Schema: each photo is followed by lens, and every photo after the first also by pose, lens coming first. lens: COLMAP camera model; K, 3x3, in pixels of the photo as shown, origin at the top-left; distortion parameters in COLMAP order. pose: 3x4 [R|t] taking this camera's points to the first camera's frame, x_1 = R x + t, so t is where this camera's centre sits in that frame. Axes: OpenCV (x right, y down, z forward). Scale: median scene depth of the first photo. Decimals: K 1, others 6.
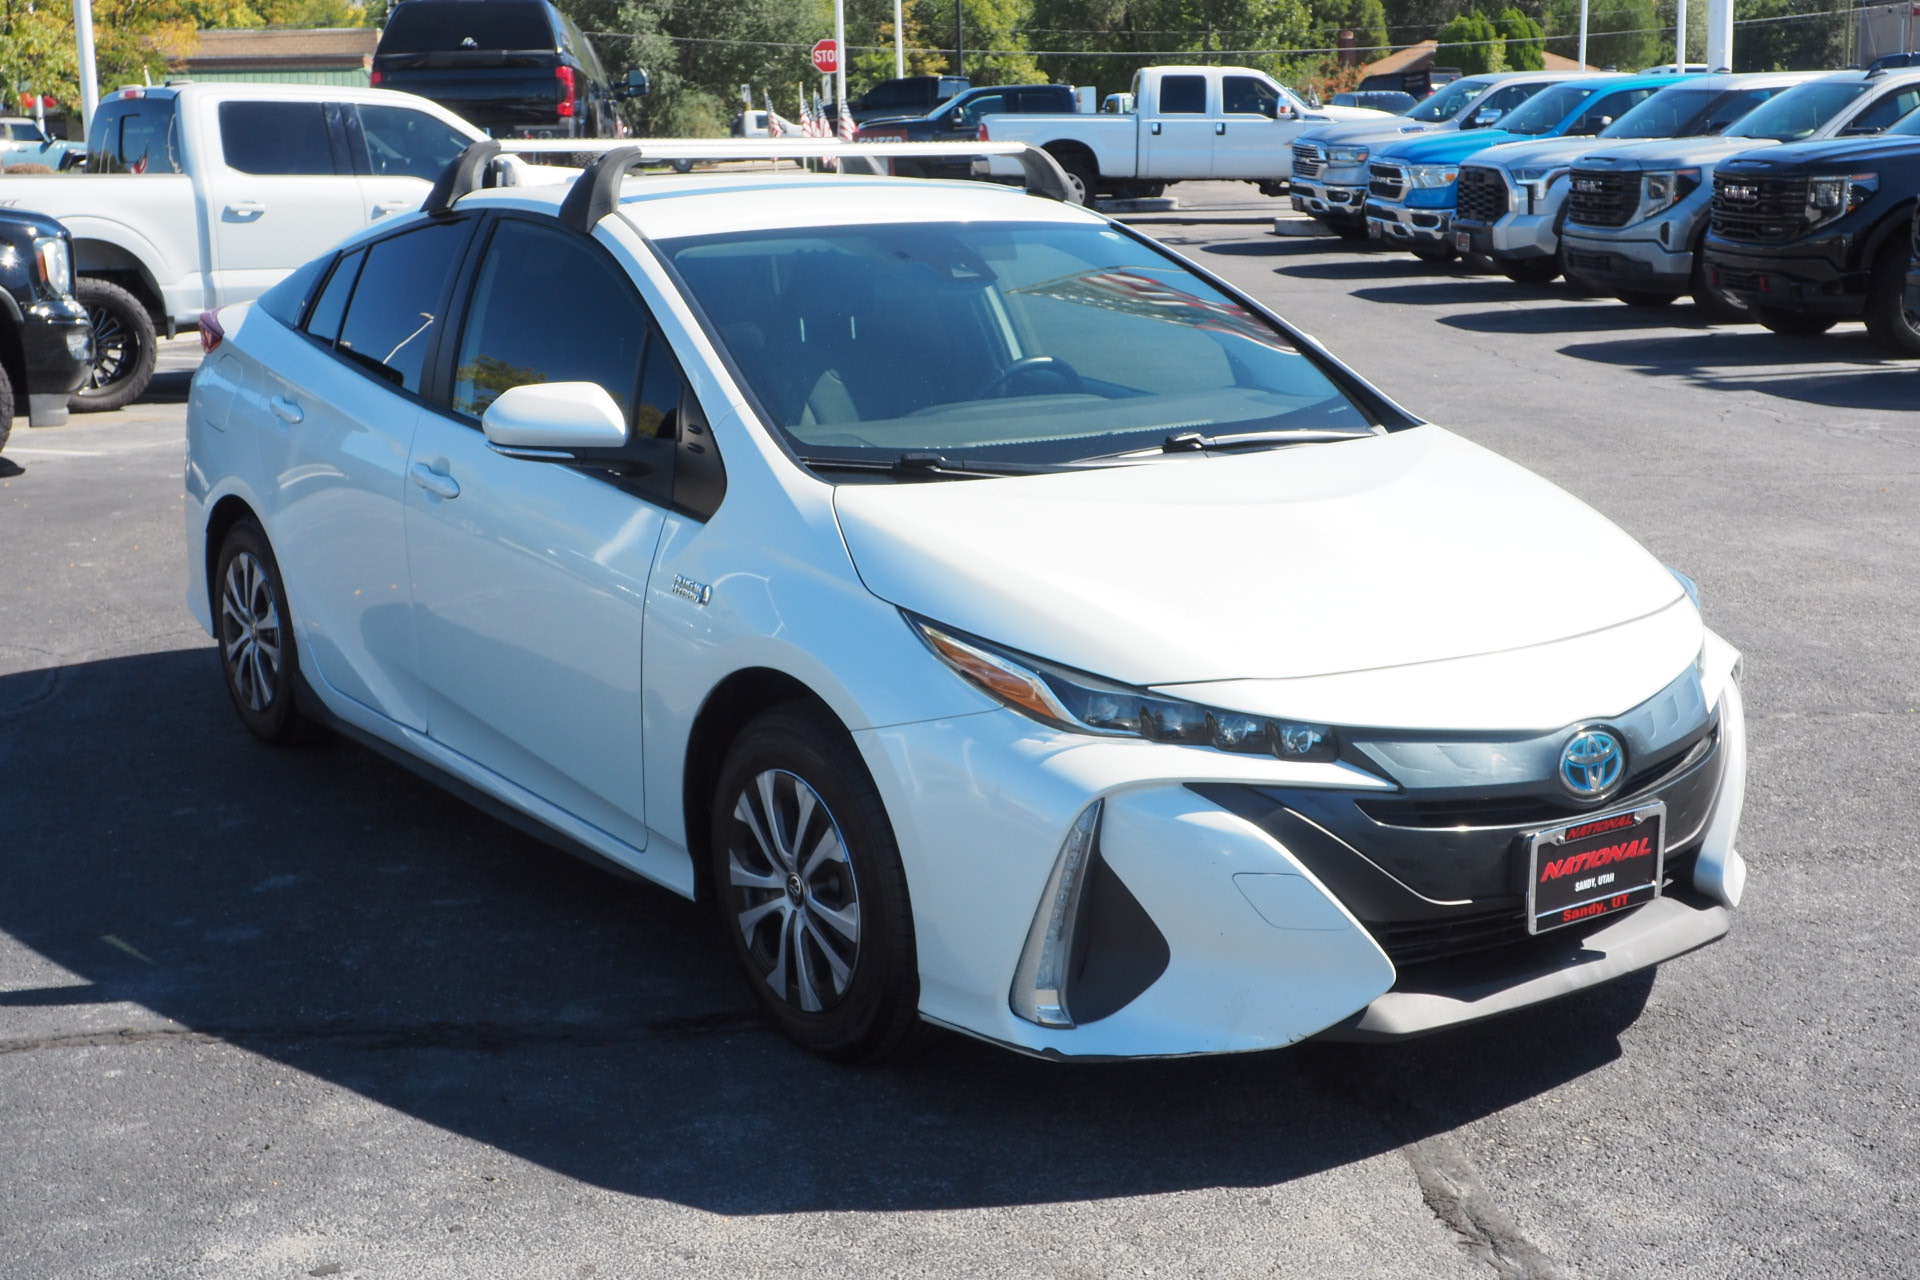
lens RADIAL K [[2359.0, 0, 922.8], [0, 2359.0, 637.7], [0, 0, 1]] dist [-0.010580, 0.028186]
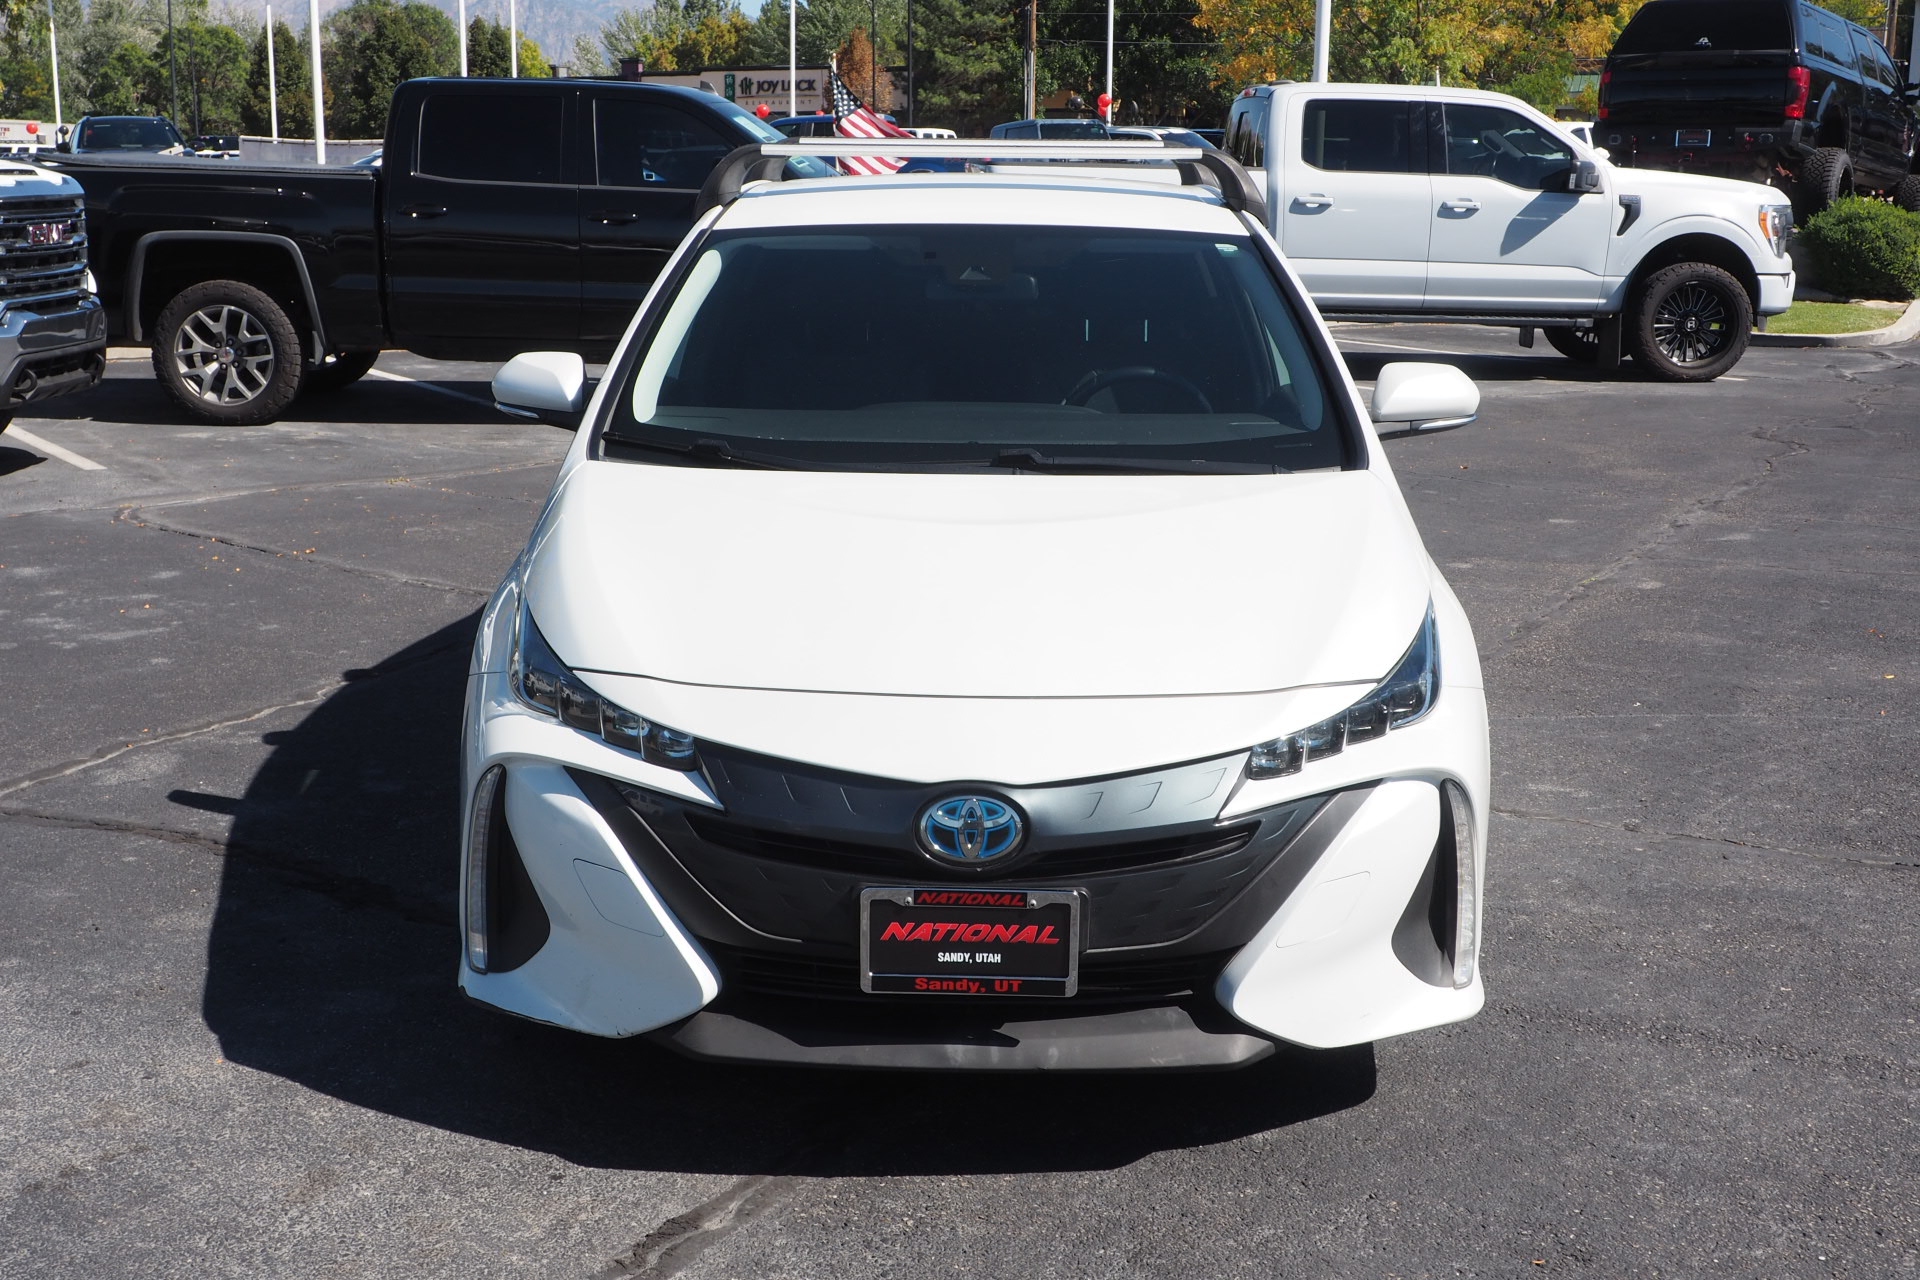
lens RADIAL K [[2287.7, 0, 960.7], [0, 2287.7, 671.7], [0, 0, 1]] dist [-0.021827, 0.033475]
pose [[0.802011, 0.150486, -0.578041, 0.762805], [-0.137864, 0.988250, 0.065998, -0.063995], [0.581181, 0.026760, 0.813334, 0.259592]]
